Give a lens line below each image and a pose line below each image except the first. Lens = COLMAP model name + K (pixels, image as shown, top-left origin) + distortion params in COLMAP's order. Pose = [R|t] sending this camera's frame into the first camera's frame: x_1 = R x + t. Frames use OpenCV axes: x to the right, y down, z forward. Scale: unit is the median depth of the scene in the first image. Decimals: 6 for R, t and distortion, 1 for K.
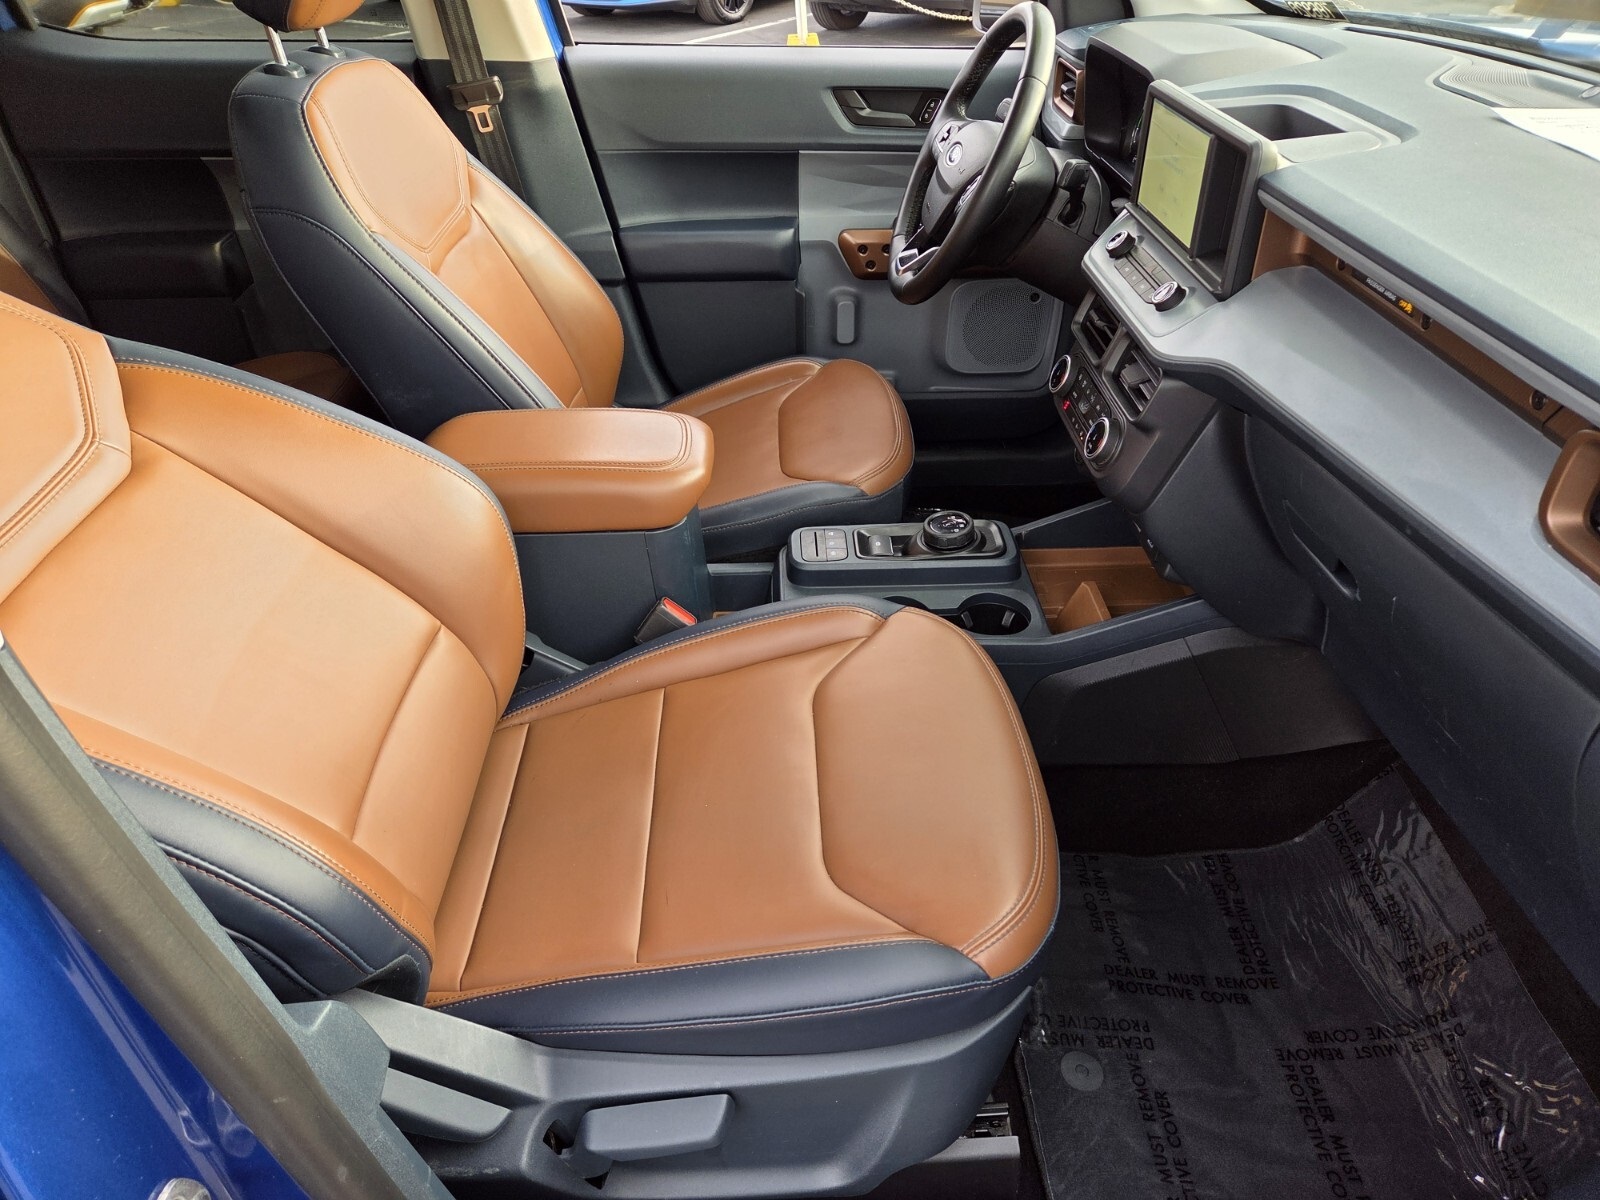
lens RADIAL K [[1058.5, 0, 800.0], [0, 1058.5, 600.0], [0, 0, 1]] dist [0.076942, -0.087807]
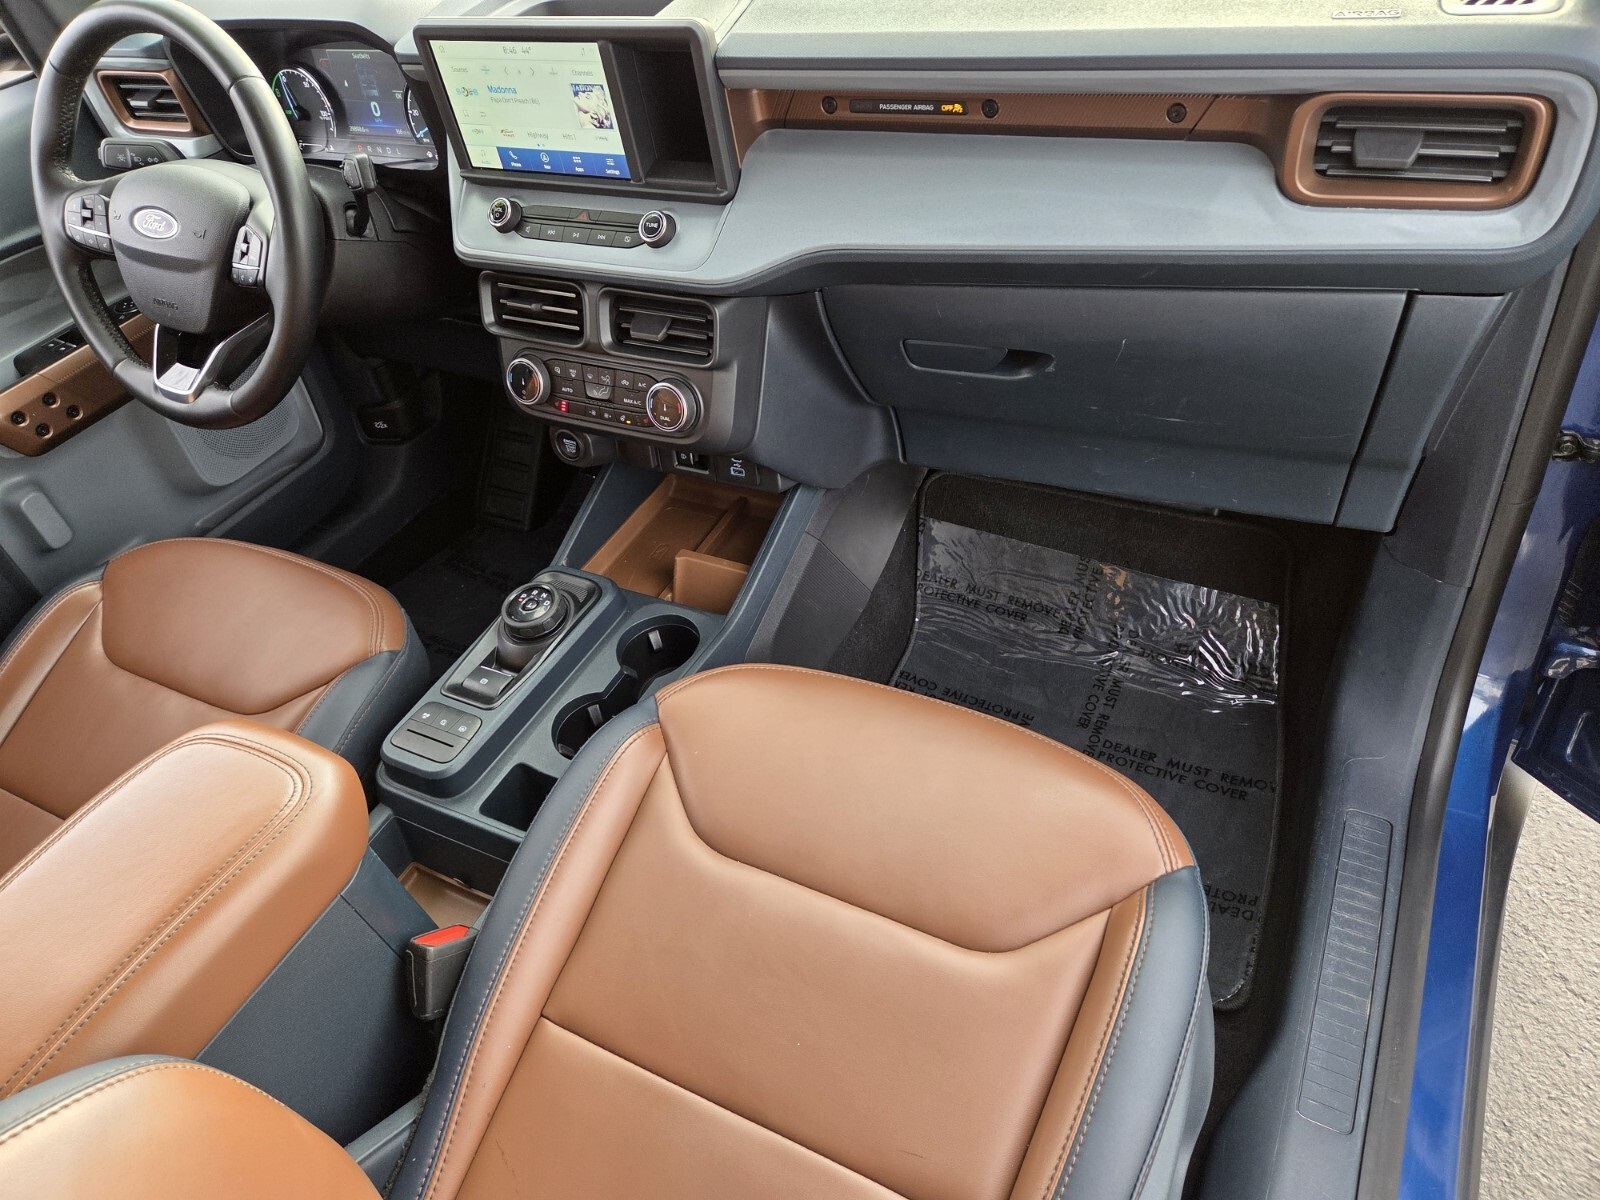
lens RADIAL K [[1058.5, 0, 800.0], [0, 1058.5, 600.0], [0, 0, 1]] dist [0.076942, -0.087807]
pose [[0.490793, -0.632155, 0.599585, -0.282276], [0.604928, 0.742502, 0.287668, -0.211412], [-0.627044, 0.221520, 0.746823, 0.300727]]
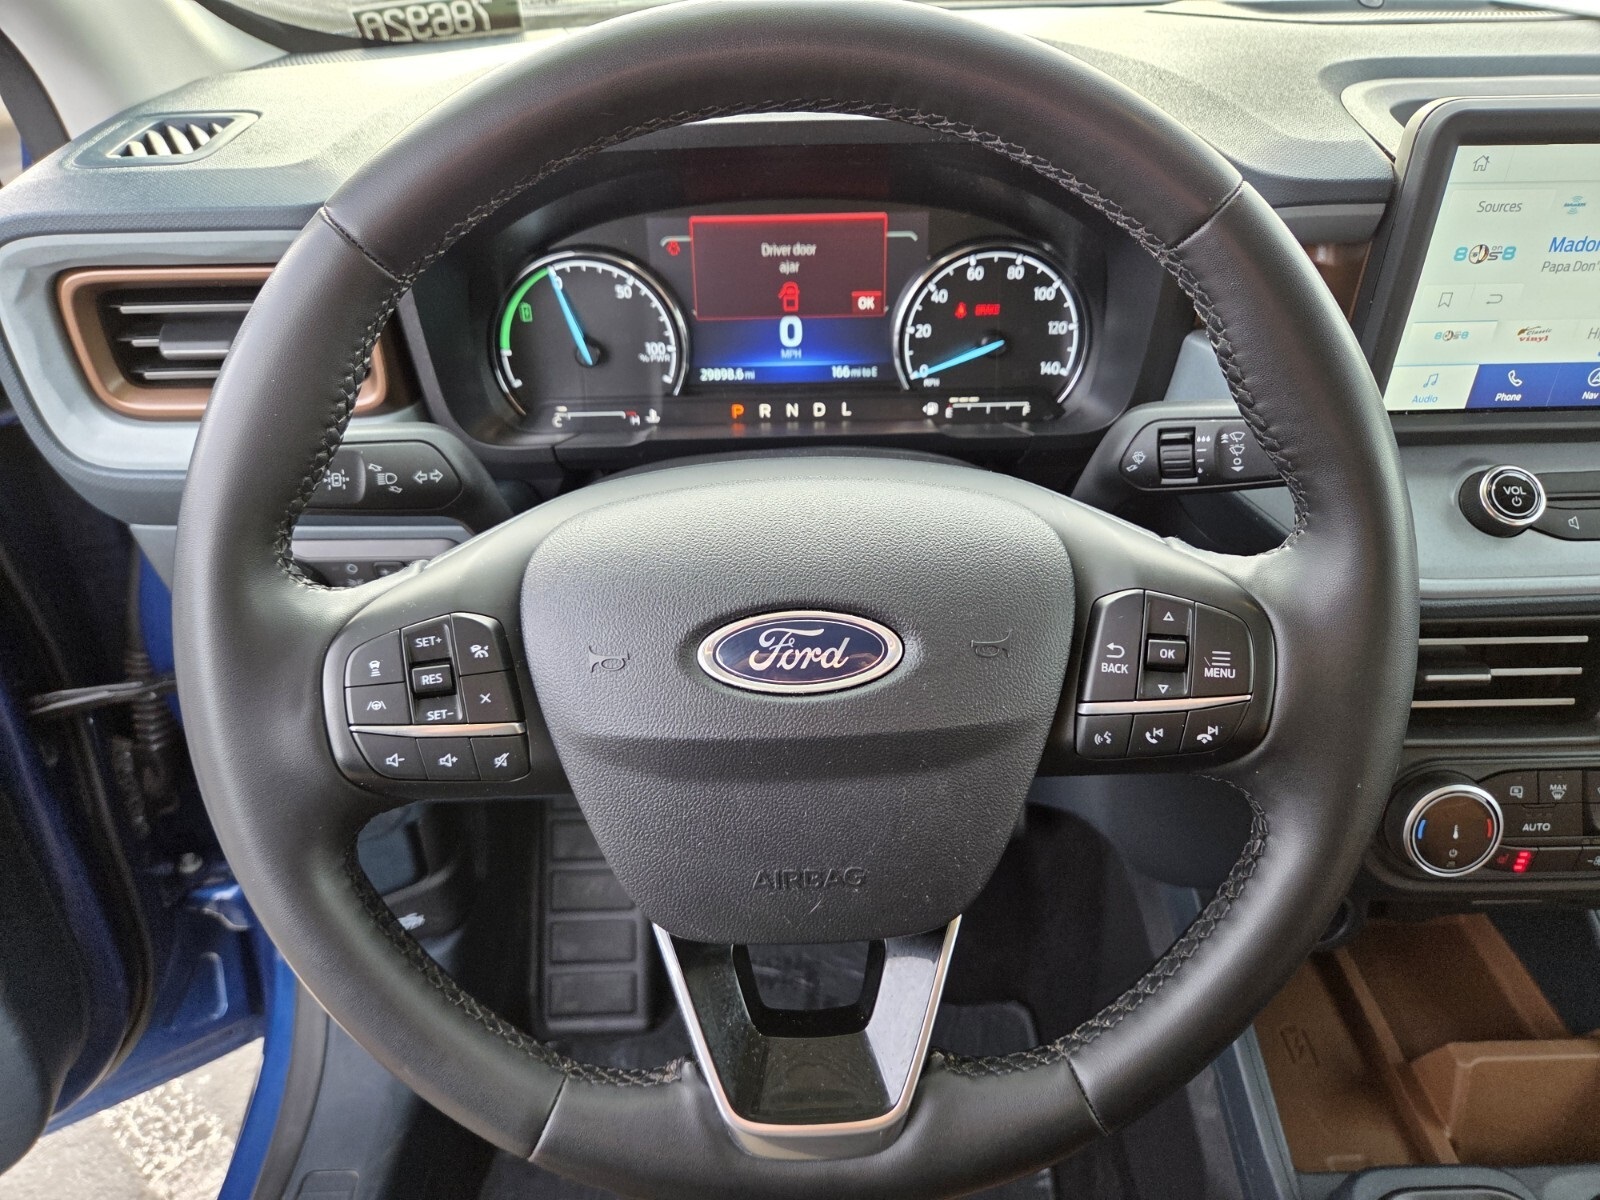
lens RADIAL K [[1058.5, 0, 800.0], [0, 1058.5, 600.0], [0, 0, 1]] dist [0.076942, -0.087807]
pose [[0.017943, -0.536350, 0.843805, -0.049694], [0.590881, 0.686486, 0.423788, -0.632676], [-0.806559, 0.490984, 0.329237, 1.116310]]
